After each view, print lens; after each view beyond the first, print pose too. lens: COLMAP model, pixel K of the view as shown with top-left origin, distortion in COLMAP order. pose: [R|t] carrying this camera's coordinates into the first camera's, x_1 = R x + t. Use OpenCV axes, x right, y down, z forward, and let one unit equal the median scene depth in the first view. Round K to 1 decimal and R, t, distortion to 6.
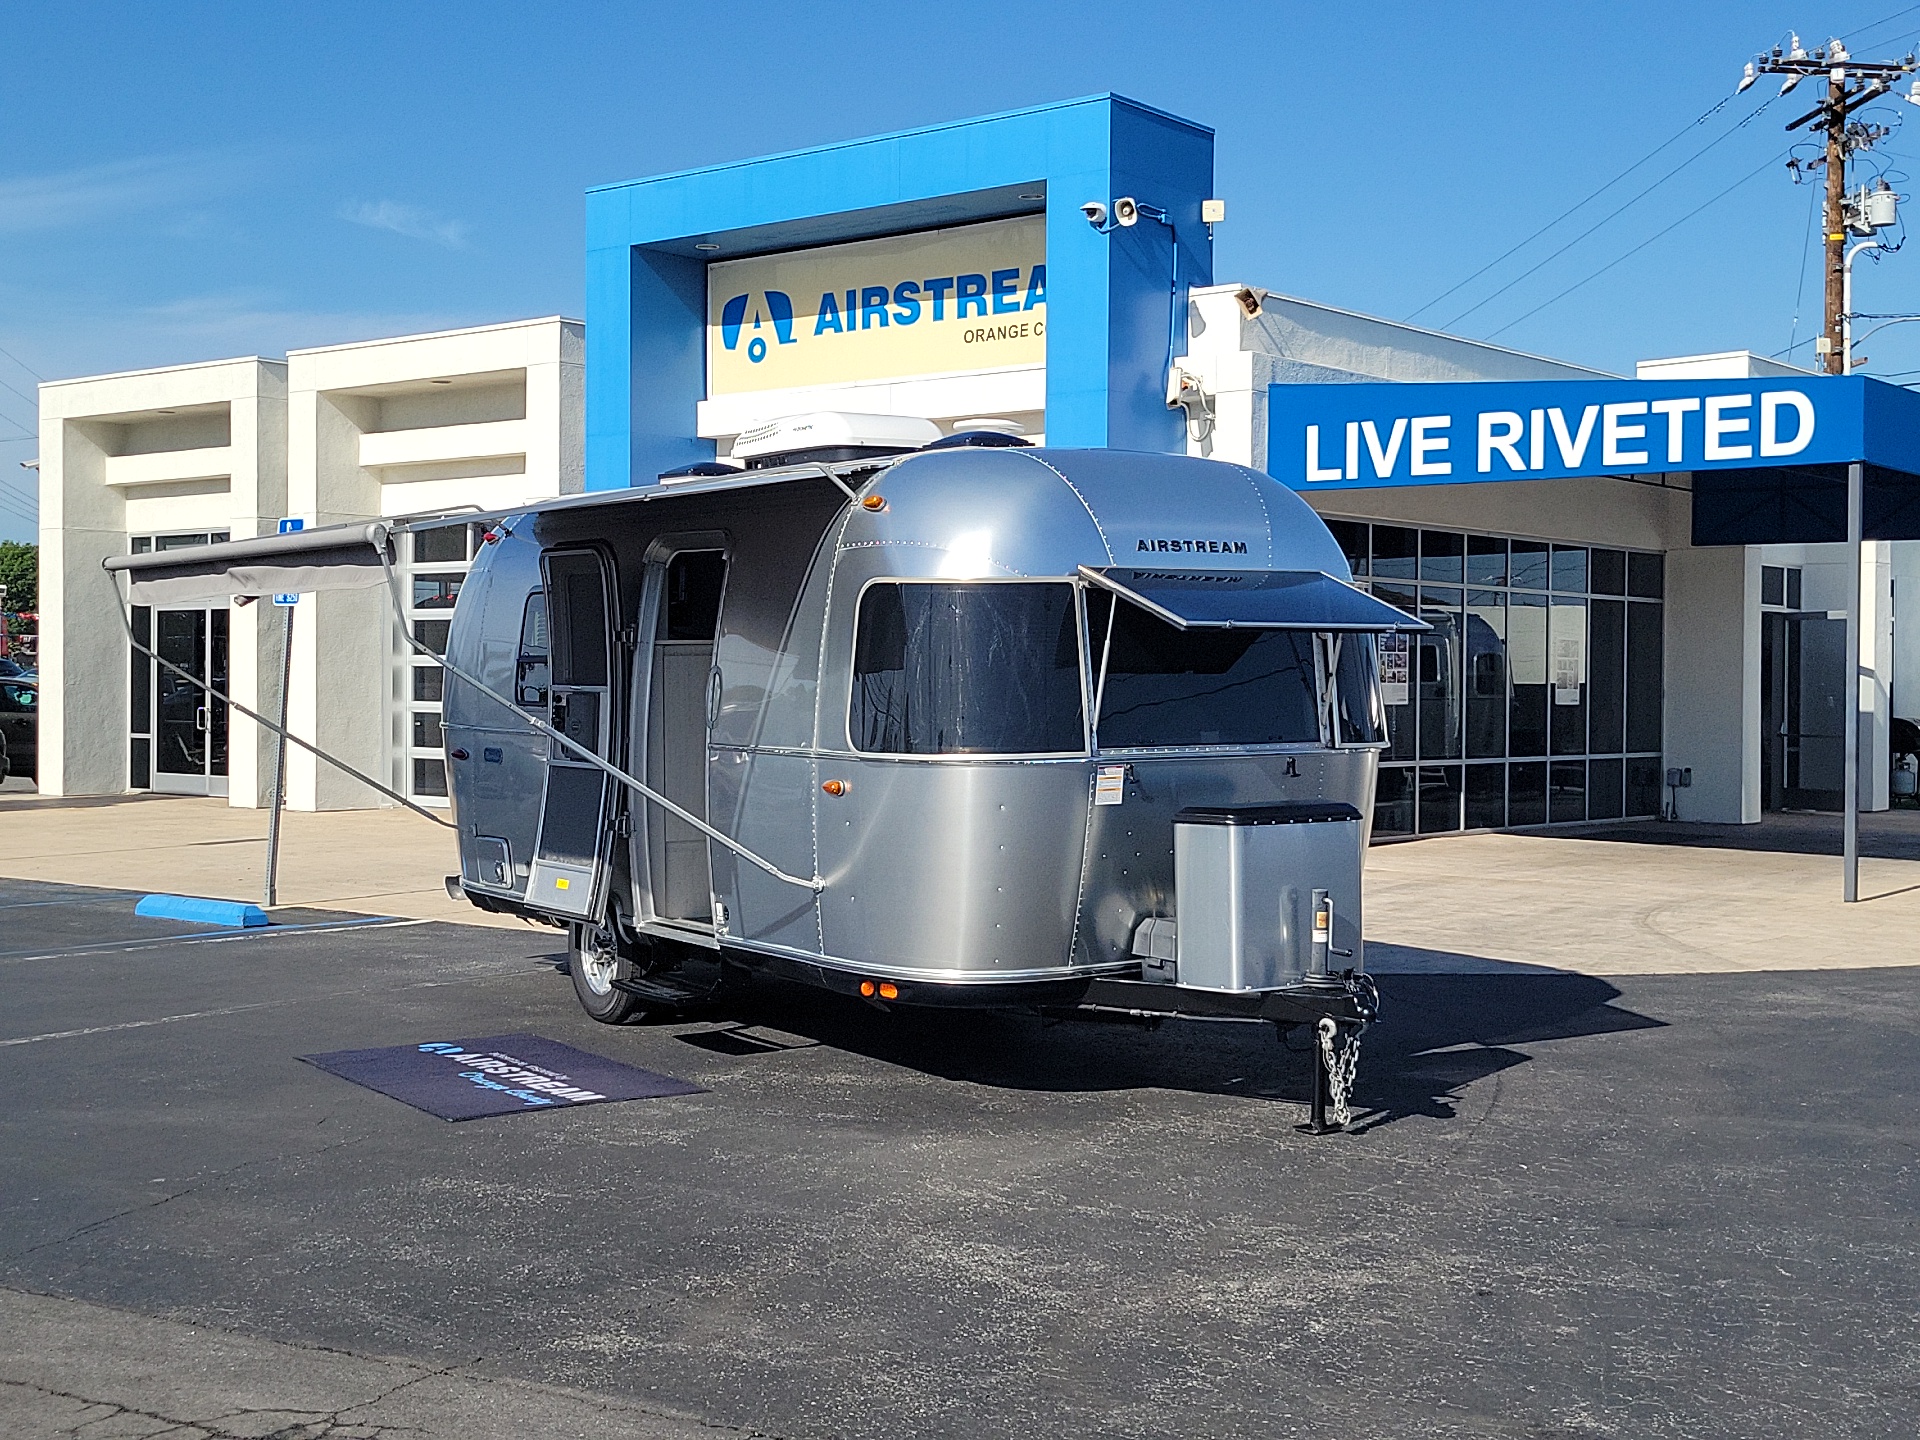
lens RADIAL K [[2533.6, 0, 960.0], [0, 2533.6, 720.0], [0, 0, 1]] dist [-0.026052, -0.015406]
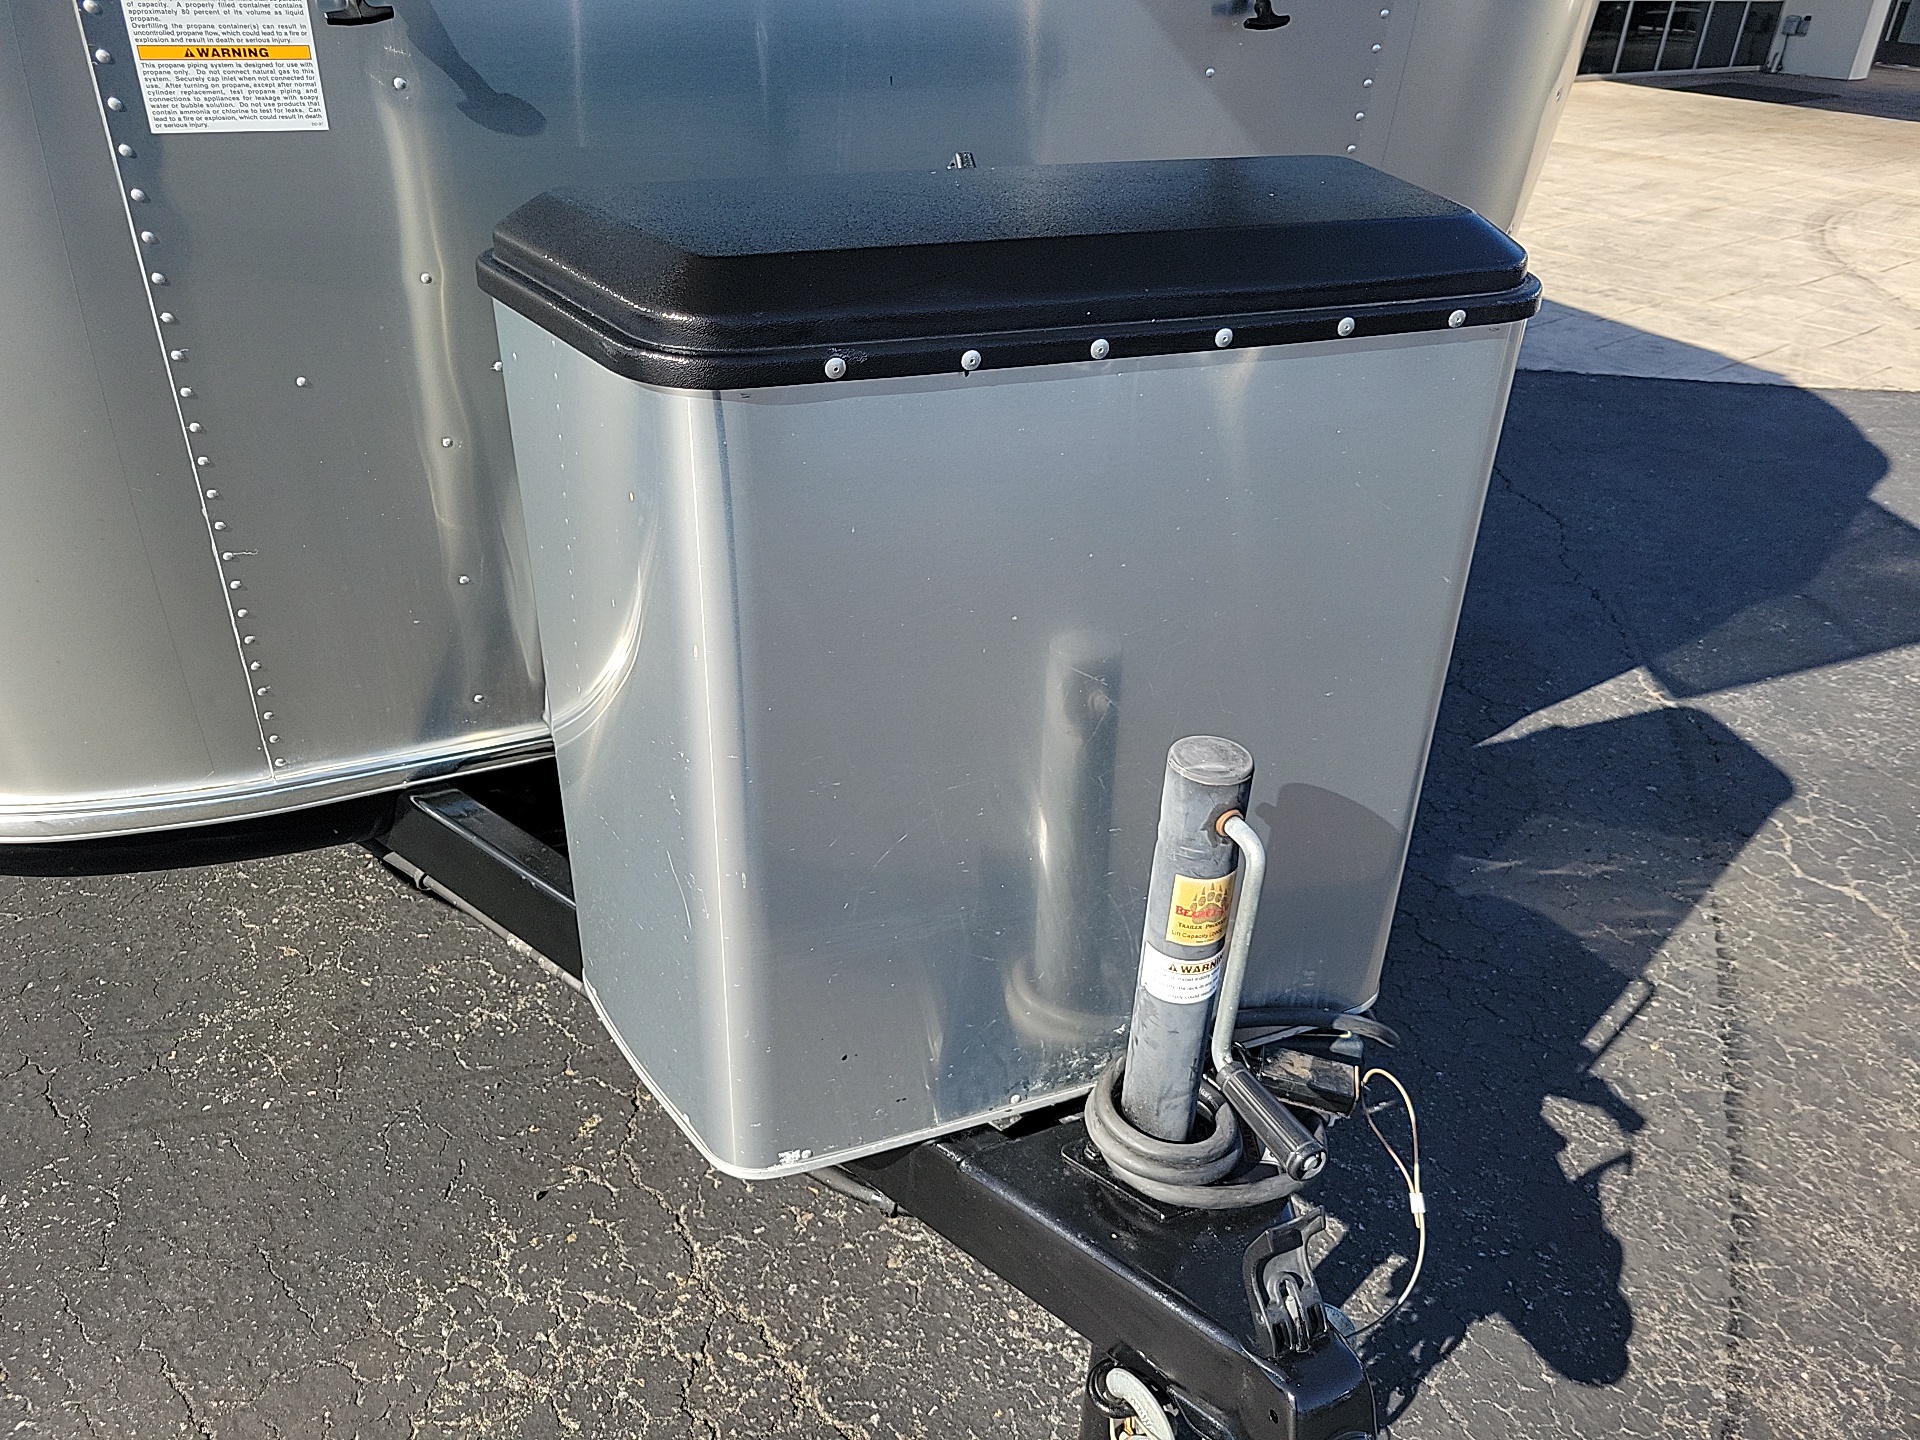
lens RADIAL K [[1425.2, 0, 955.7], [0, 1425.2, 752.3], [0, 0, 1]] dist [0.003326, -0.002866]
pose [[0.987941, 0.105982, -0.112874, 0.063154], [-0.036825, 0.868931, 0.493562, 0.008101], [0.150388, -0.483453, 0.862355, 0.424092]]
